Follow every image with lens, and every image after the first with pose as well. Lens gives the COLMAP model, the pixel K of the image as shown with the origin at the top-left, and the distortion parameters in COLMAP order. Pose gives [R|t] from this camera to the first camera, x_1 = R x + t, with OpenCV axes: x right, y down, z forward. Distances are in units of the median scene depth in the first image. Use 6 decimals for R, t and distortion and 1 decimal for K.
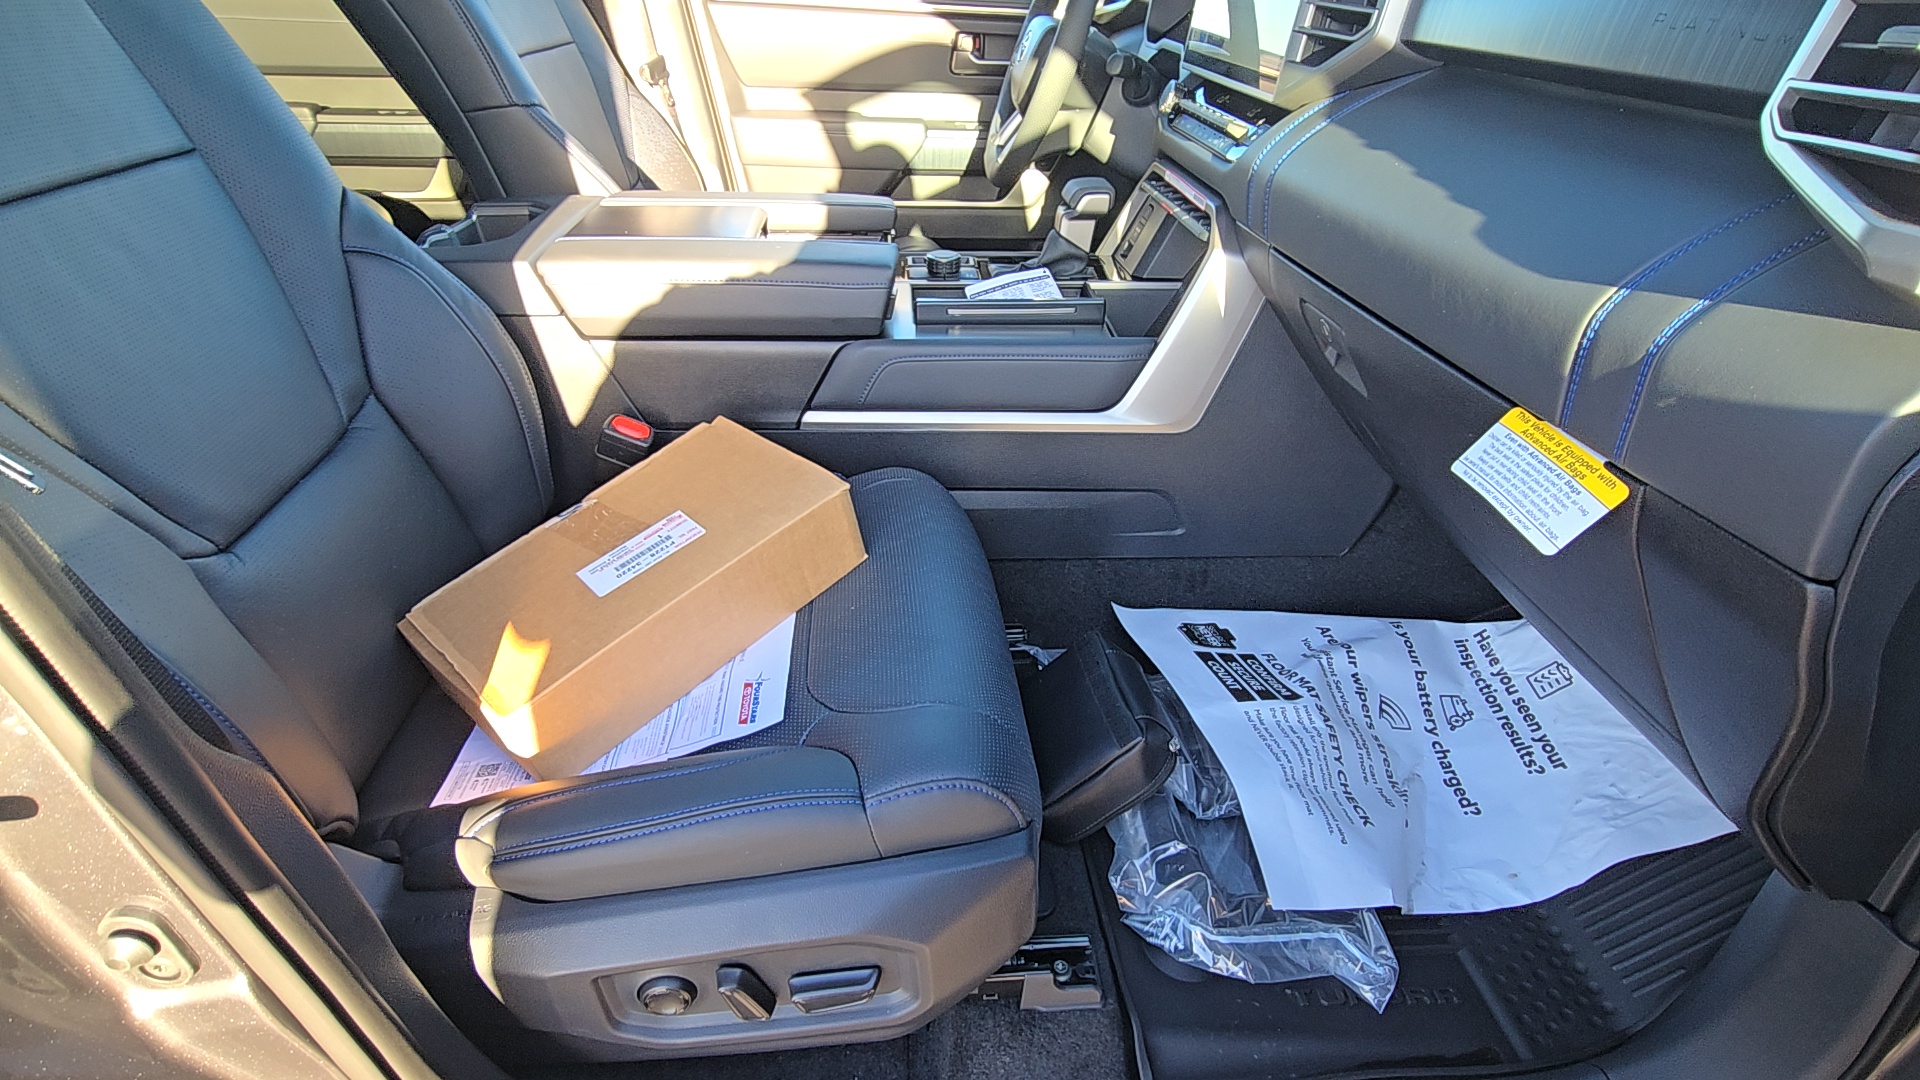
lens RADIAL K [[980.8, 0, 961.7], [0, 980.8, 542.9], [0, 0, 1]] dist [-0.001578, 0.002720]
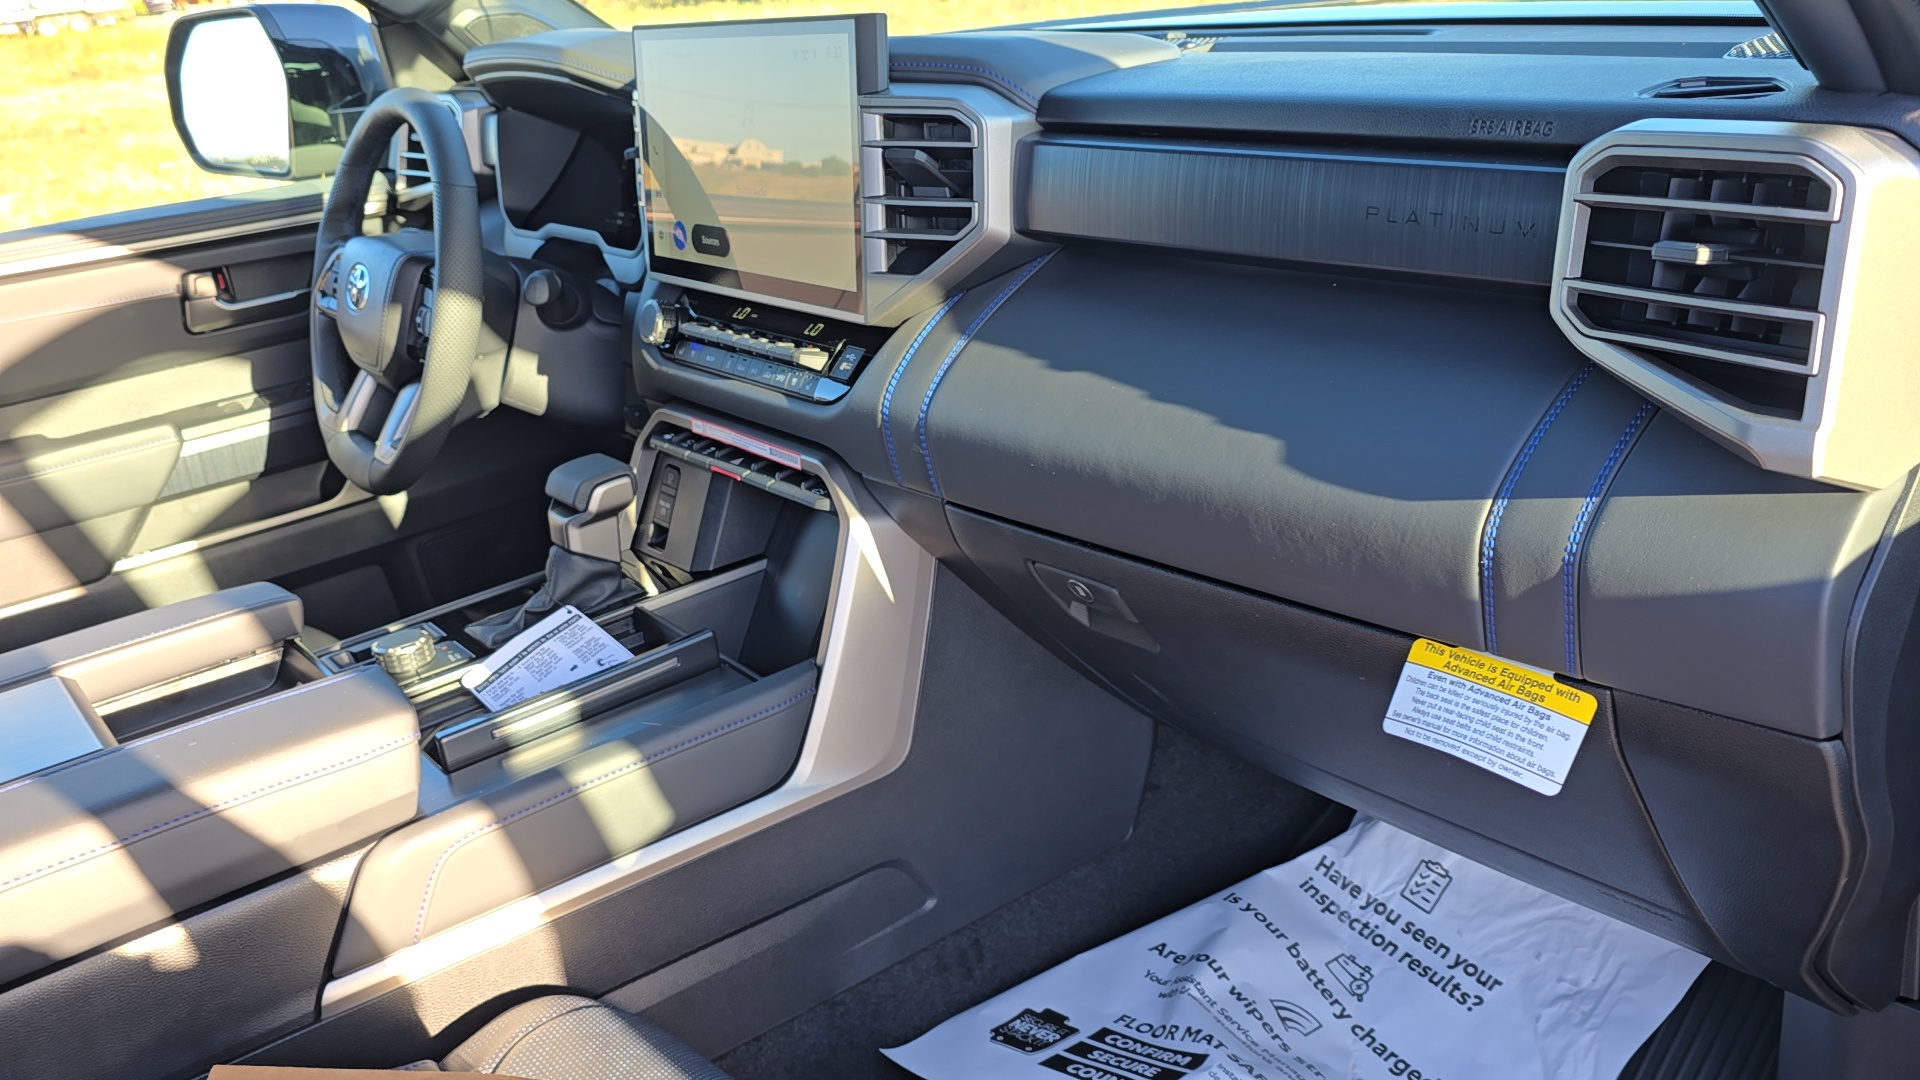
lens RADIAL K [[1632.2, 0, 958.6], [0, 1632.2, 544.7], [0, 0, 1]] dist [-0.010692, 0.022899]
pose [[0.823497, -0.317337, 0.470265, -0.235530], [0.402152, 0.911204, -0.089337, -0.144251], [-0.400157, 0.262687, 0.877992, -0.061801]]
